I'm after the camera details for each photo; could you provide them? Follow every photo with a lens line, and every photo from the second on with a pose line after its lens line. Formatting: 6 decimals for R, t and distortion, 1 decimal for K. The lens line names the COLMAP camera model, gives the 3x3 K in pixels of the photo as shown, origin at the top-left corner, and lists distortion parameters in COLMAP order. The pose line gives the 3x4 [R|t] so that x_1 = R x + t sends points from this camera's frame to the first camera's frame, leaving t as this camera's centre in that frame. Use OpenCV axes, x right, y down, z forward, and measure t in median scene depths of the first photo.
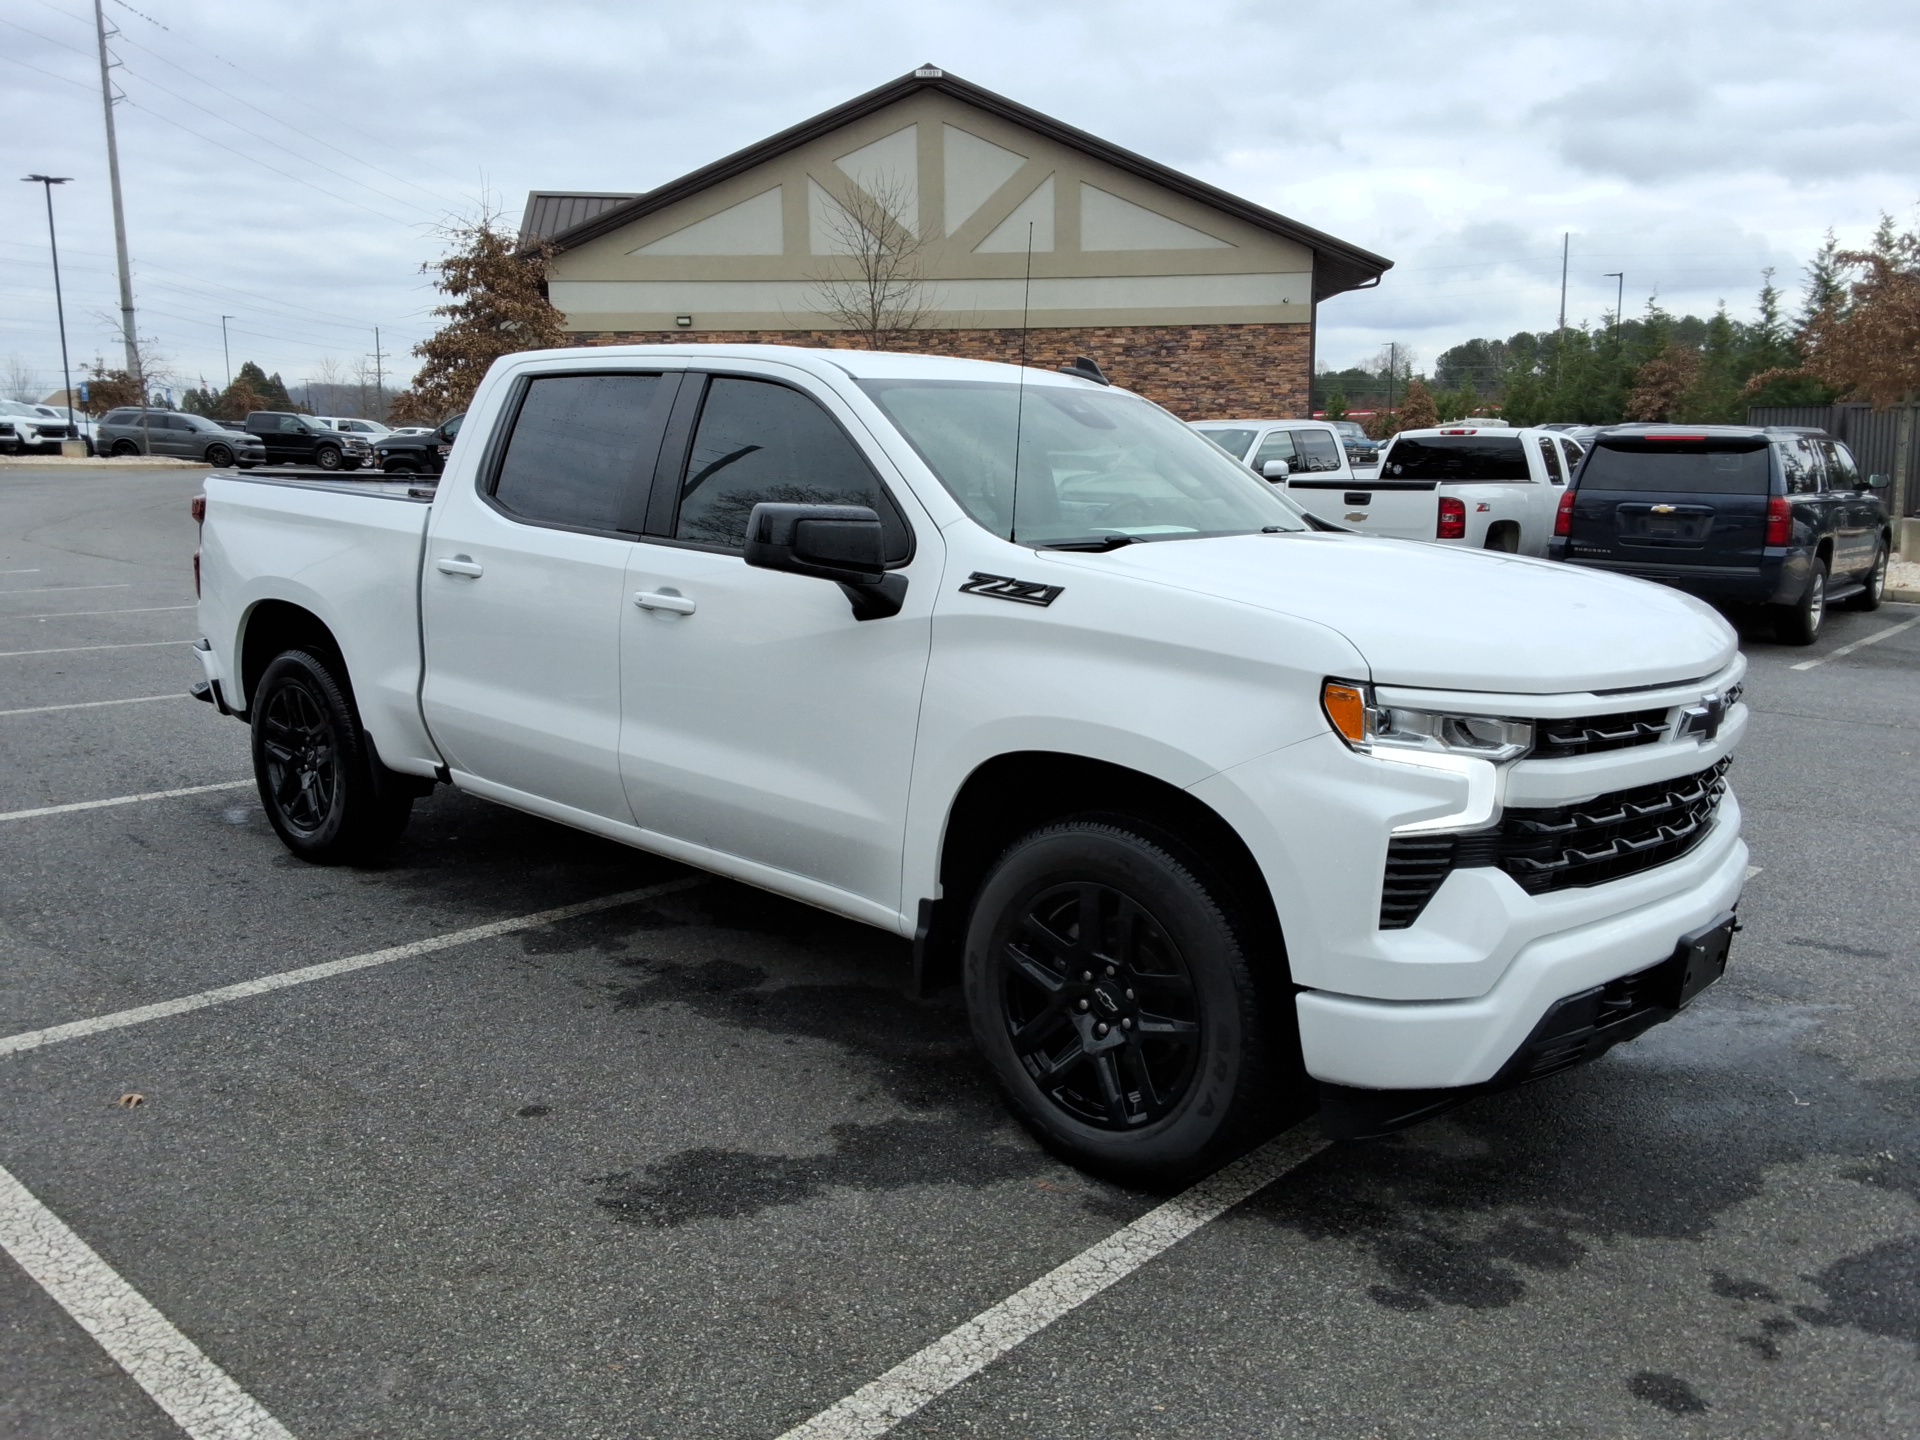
lens RADIAL K [[1530.1, 0, 969.8], [0, 1530.1, 731.3], [0, 0, 1]] dist [0.097072, -0.138423]
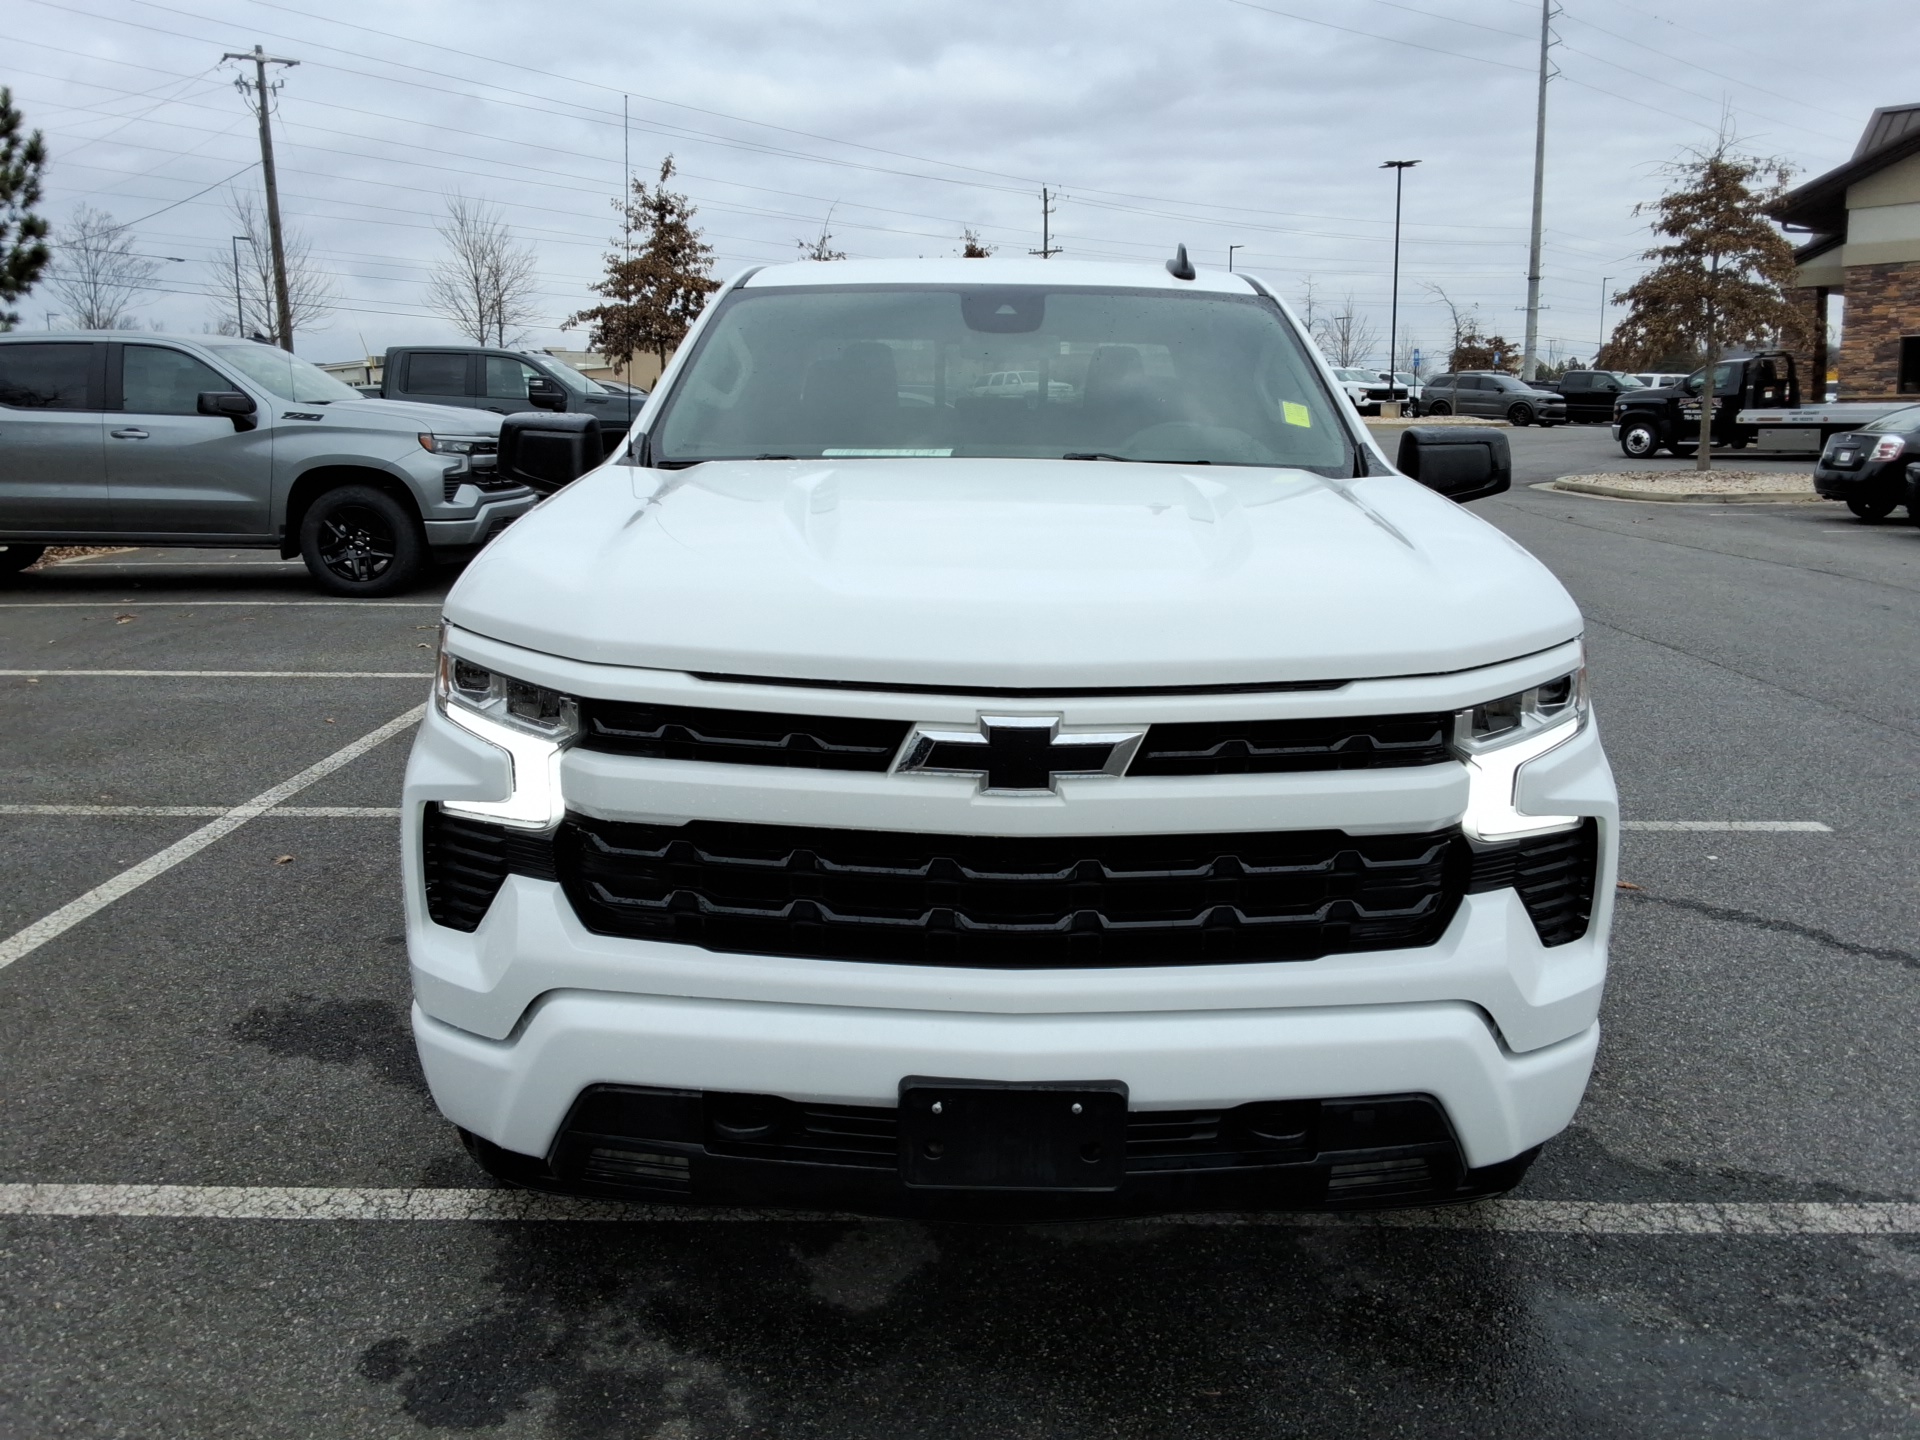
lens RADIAL K [[1530.1, 0, 969.6], [0, 1530.1, 715.4], [0, 0, 1]] dist [0.097072, -0.138423]
pose [[0.660280, 0.138224, -0.738190, 0.250673], [-0.127588, 0.989274, 0.071117, -0.018099], [0.740102, 0.047227, 0.670834, 0.156413]]
